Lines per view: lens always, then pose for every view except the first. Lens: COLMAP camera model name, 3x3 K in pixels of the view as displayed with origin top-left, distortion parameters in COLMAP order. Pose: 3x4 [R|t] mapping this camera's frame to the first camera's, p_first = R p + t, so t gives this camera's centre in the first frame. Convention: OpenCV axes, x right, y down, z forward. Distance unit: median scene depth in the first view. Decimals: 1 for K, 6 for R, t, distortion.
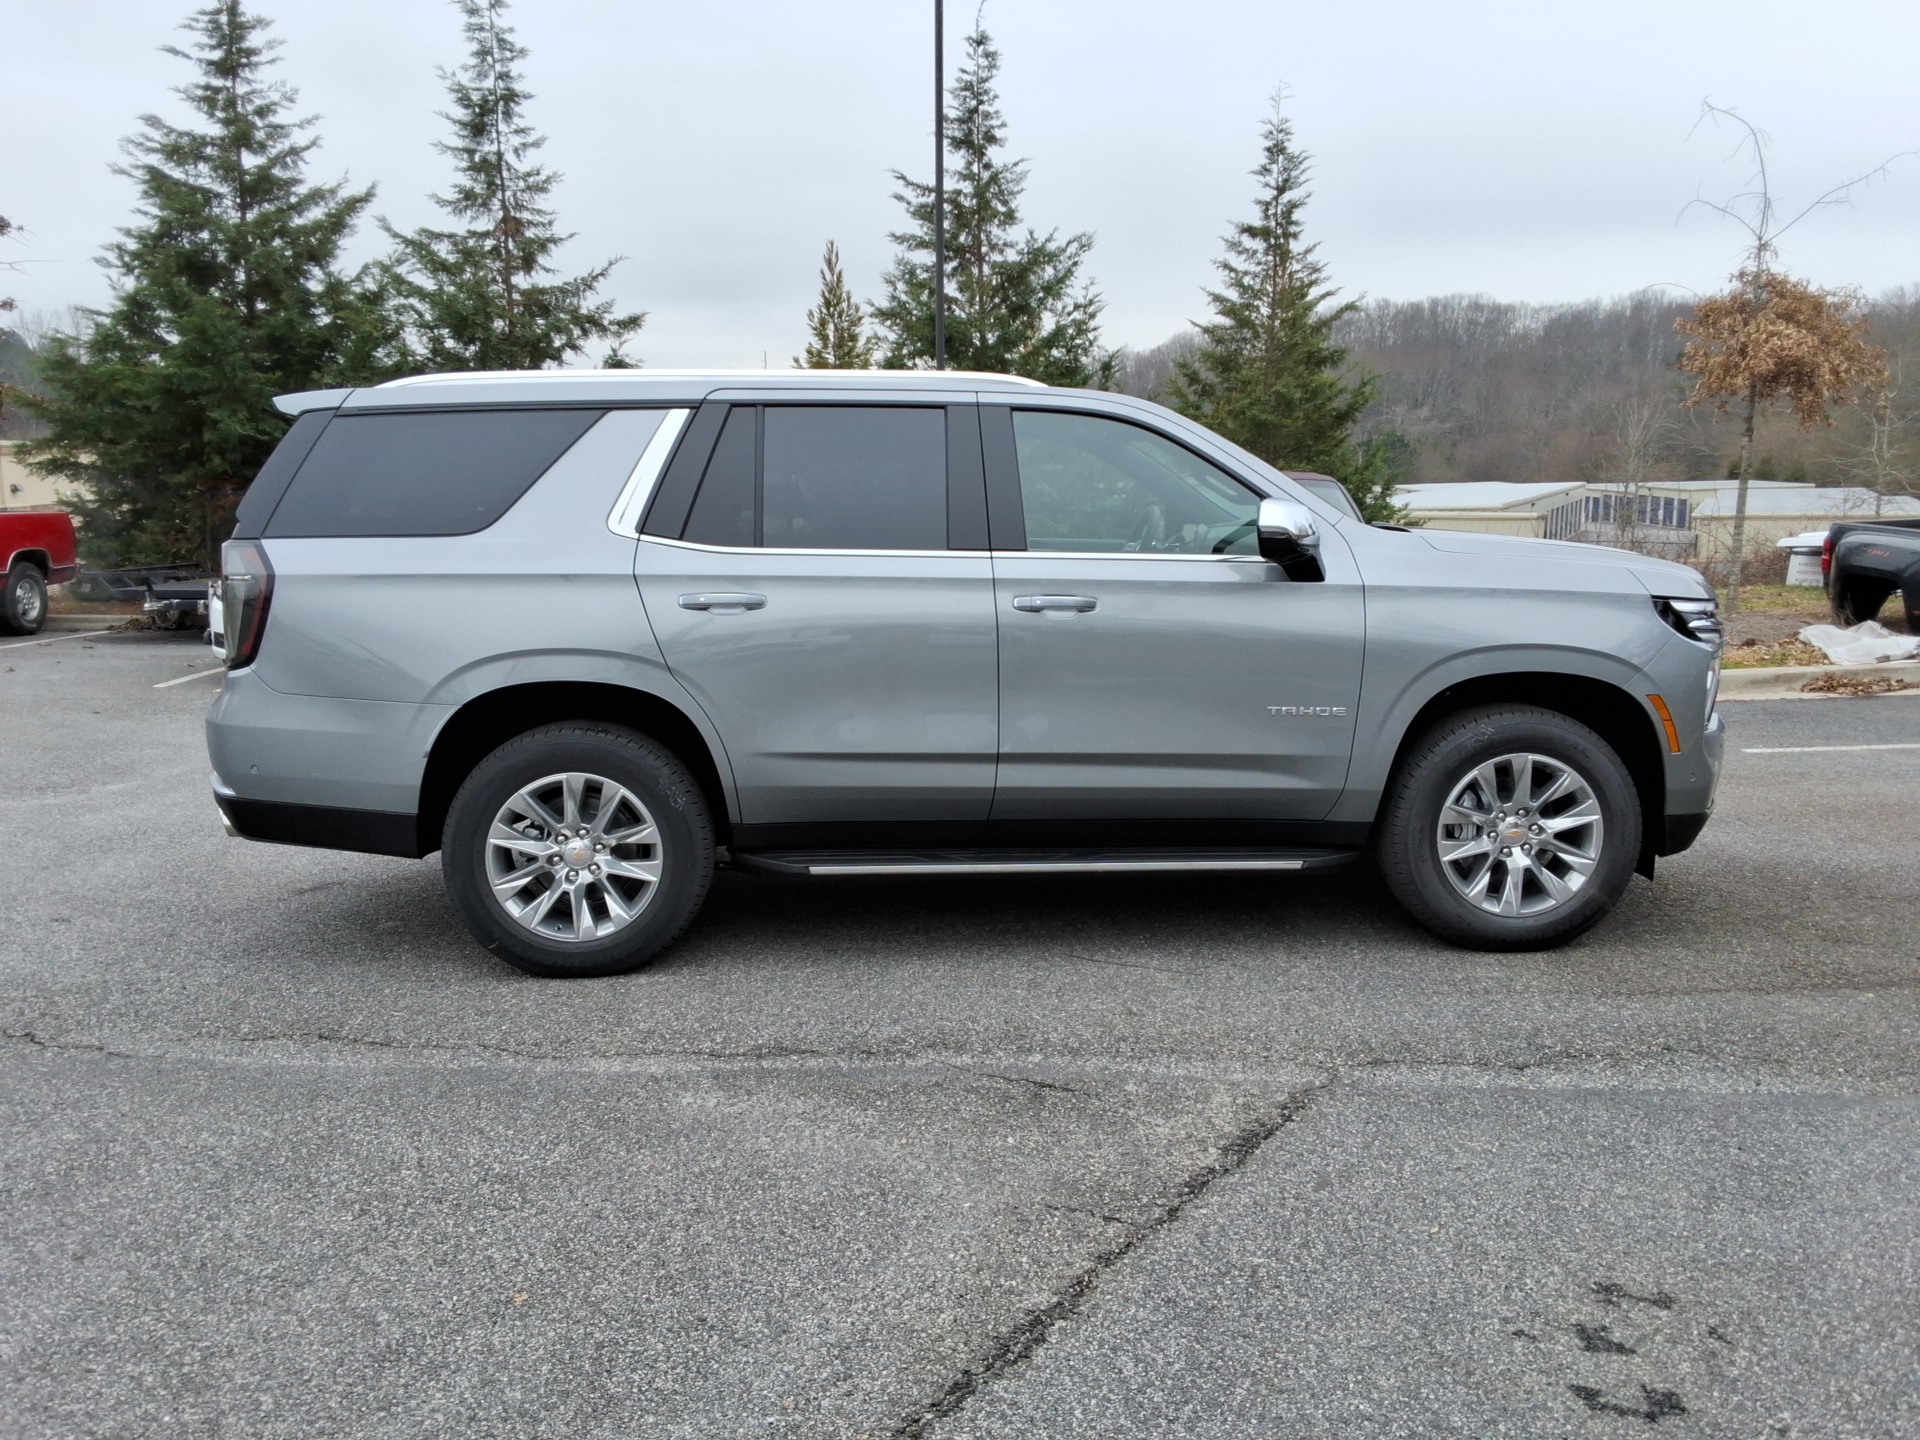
lens RADIAL K [[1528.4, 0, 970.8], [0, 1528.4, 714.5], [0, 0, 1]] dist [0.108680, -0.169100]
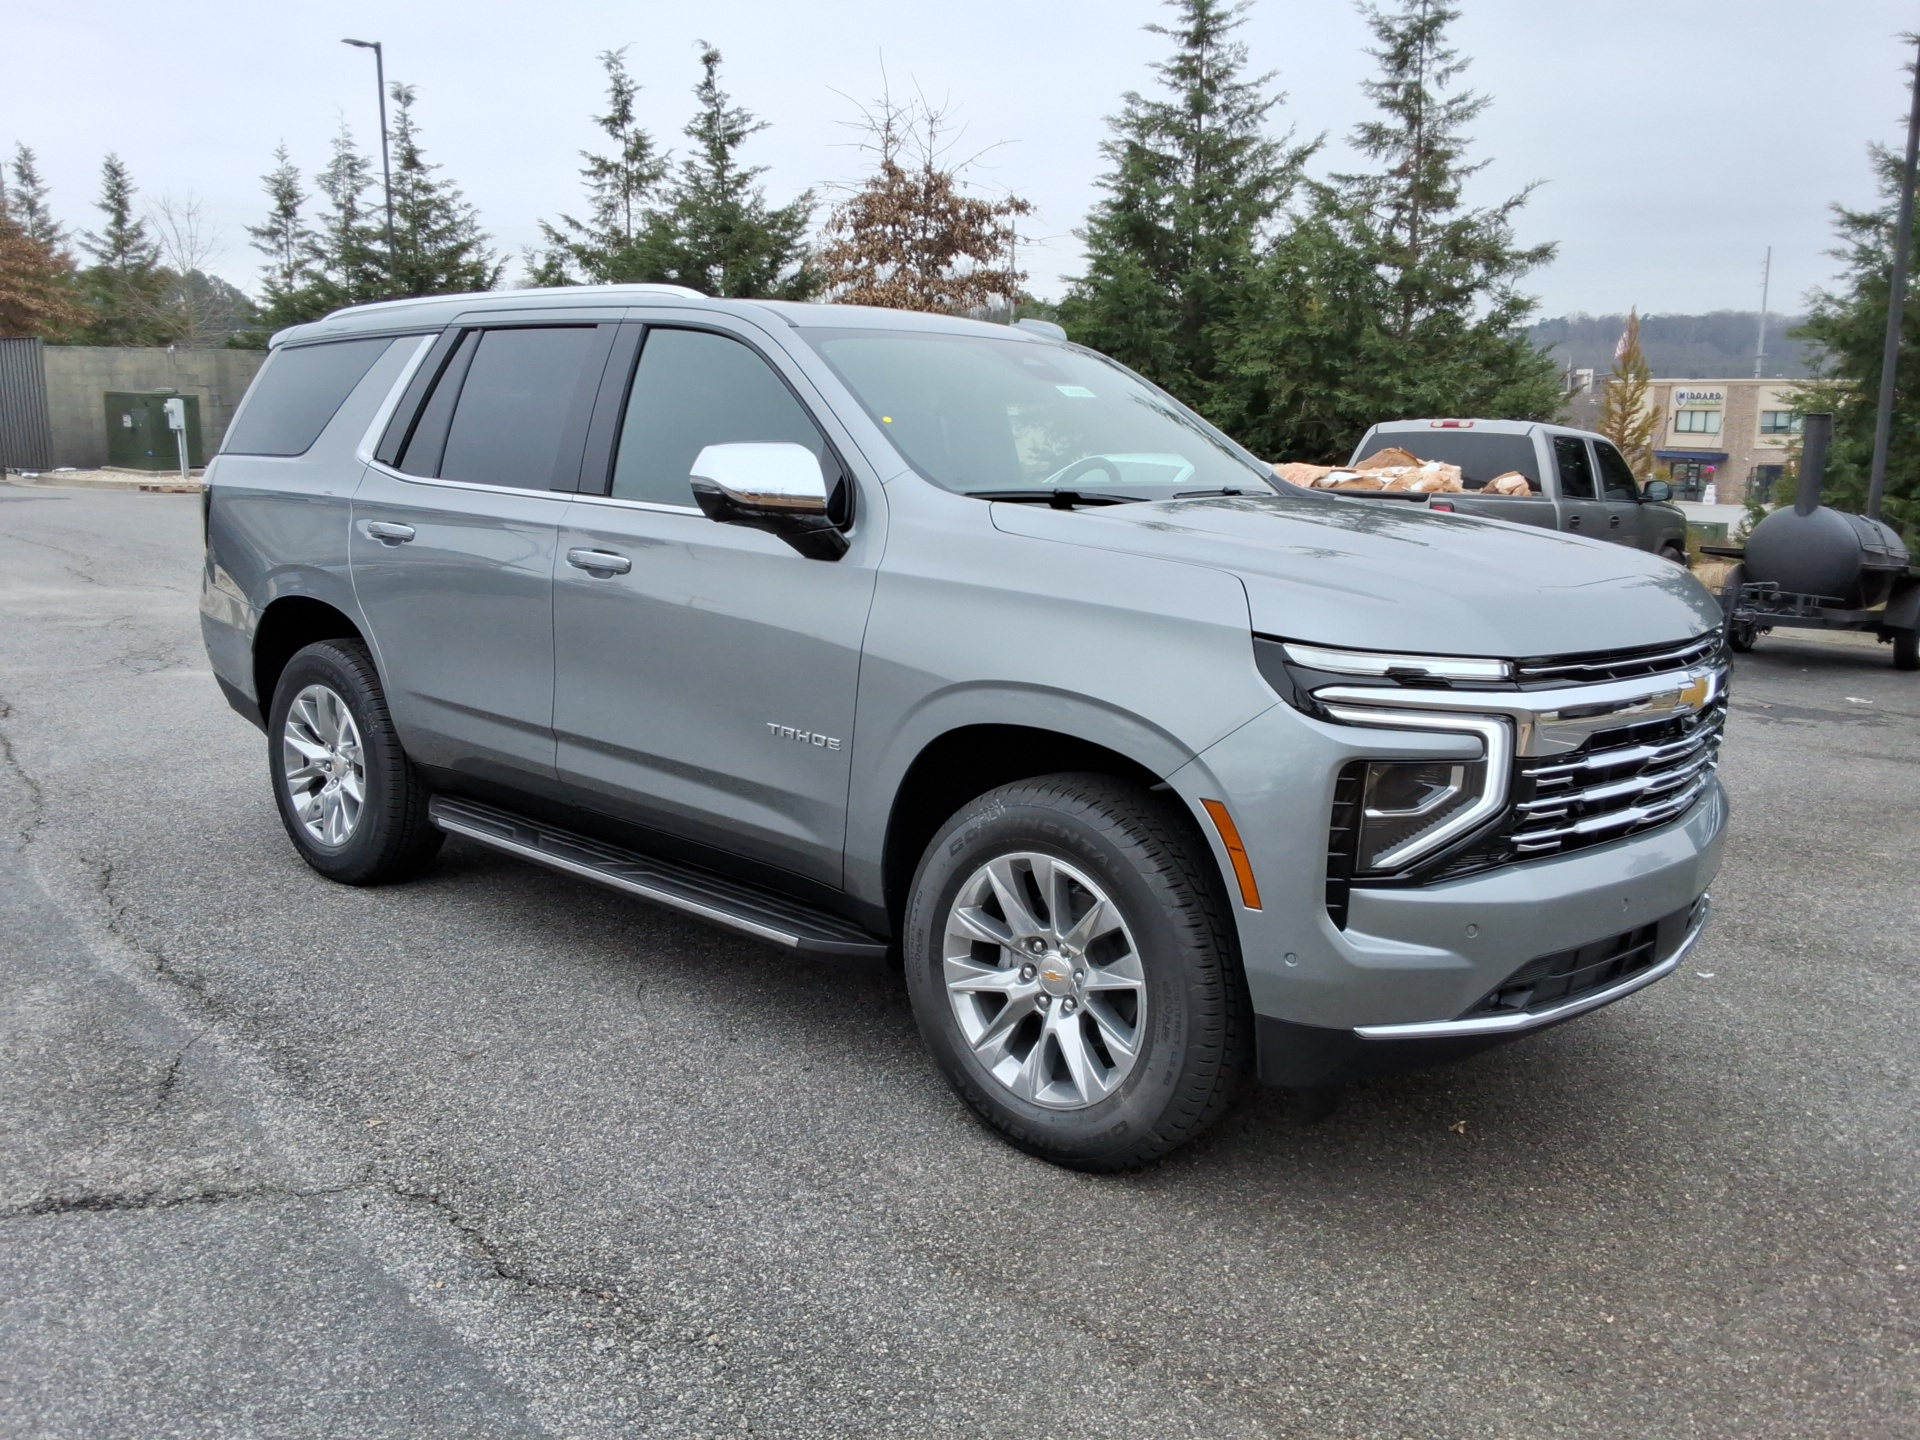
lens RADIAL K [[1504.2, 0, 960.0], [0, 1504.2, 720.0], [0, 0, 1]] dist [0.090353, -0.089109]
pose [[0.725946, 0.147334, -0.671784, 0.180450], [-0.122994, 0.988849, 0.083963, -0.018988], [0.676664, 0.021673, 0.735973, 0.125061]]
